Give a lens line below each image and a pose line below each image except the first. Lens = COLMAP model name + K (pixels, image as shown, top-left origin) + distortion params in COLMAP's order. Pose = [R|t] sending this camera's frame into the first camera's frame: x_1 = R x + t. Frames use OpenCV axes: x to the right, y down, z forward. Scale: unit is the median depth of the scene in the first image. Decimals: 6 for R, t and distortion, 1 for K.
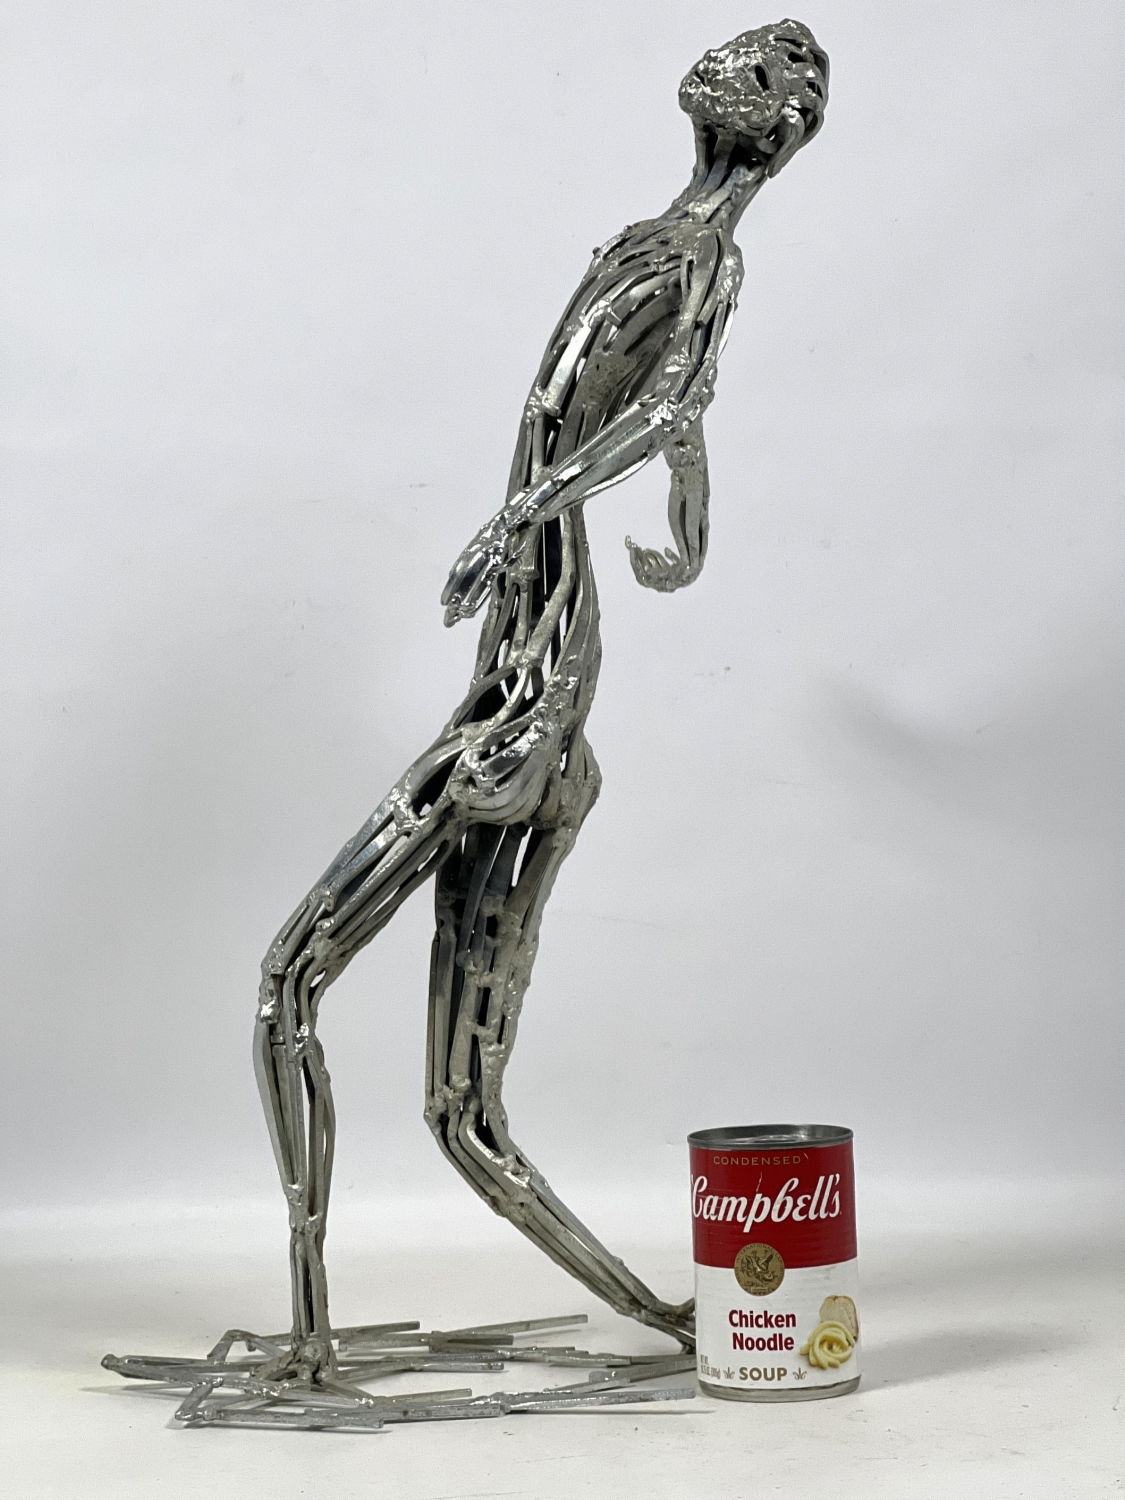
lens RADIAL K [[3346.9, 0, 572.3], [0, 3346.9, 750.8], [0, 0, 1]] dist [0.111209, 0.000000]
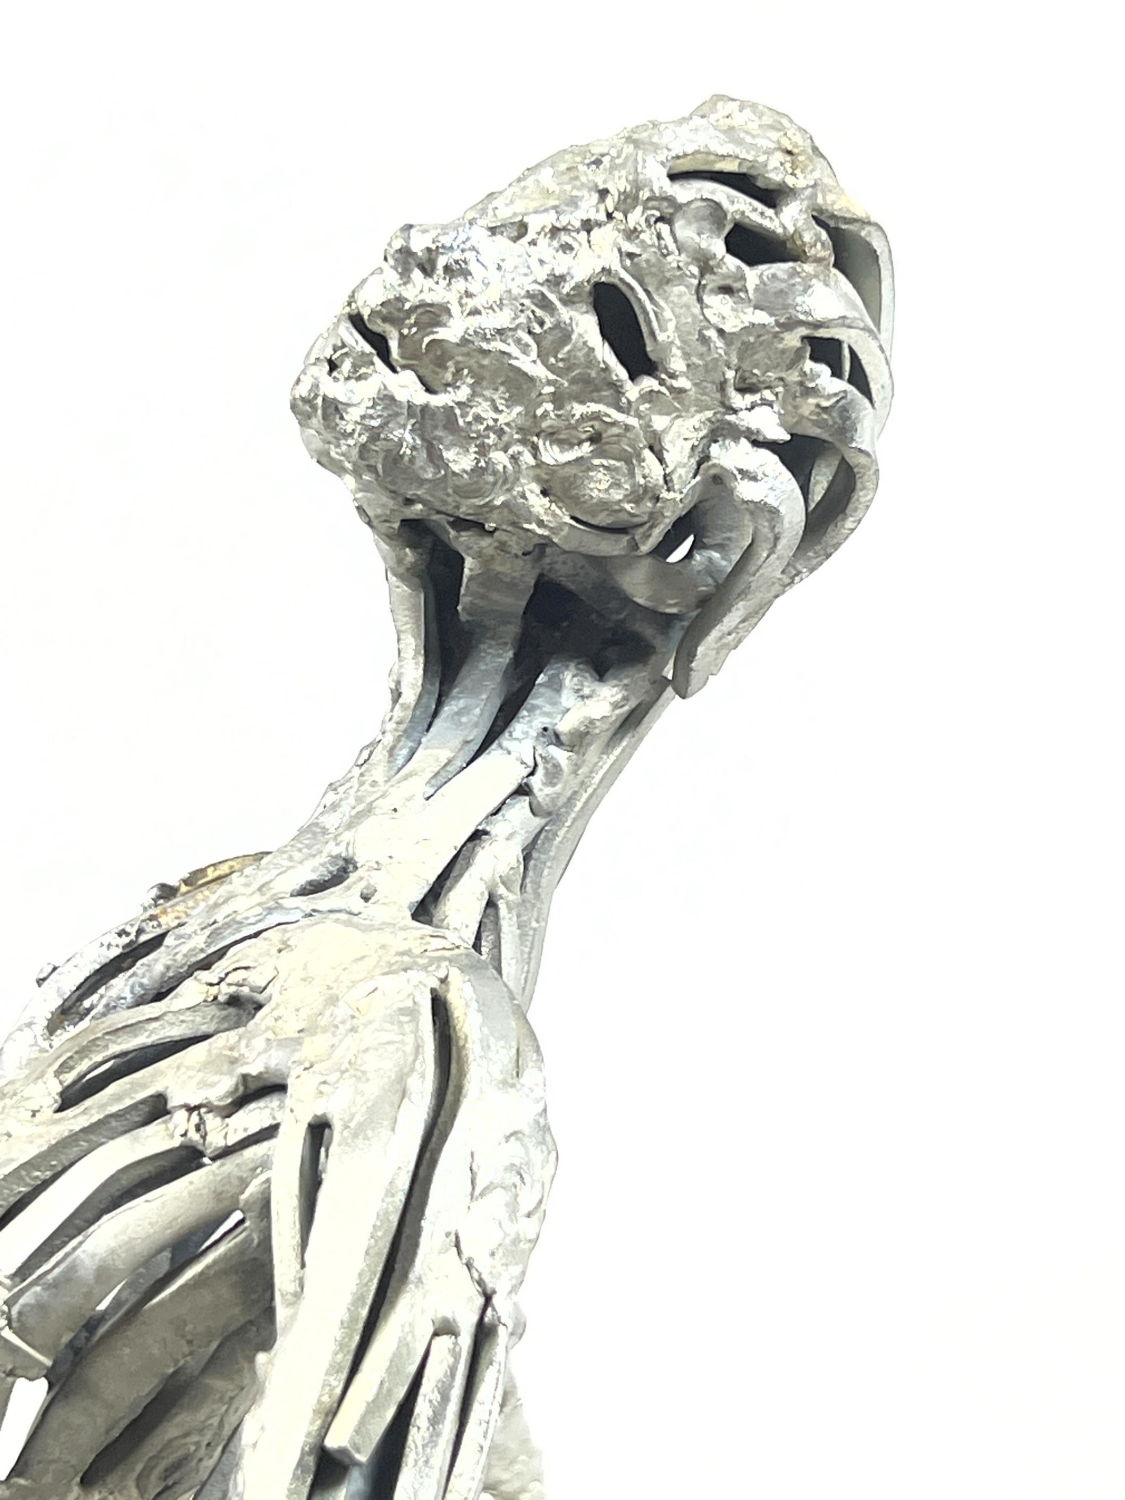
lens RADIAL K [[3346.9, 0, 555.1], [0, 3346.9, 751.4], [0, 0, 1]] dist [0.111209, 0.000000]
pose [[0.999194, -0.029126, -0.027641, 0.057170], [0.027288, 0.997533, -0.064685, -0.152819], [0.029457, 0.063878, 0.997523, 0.753269]]
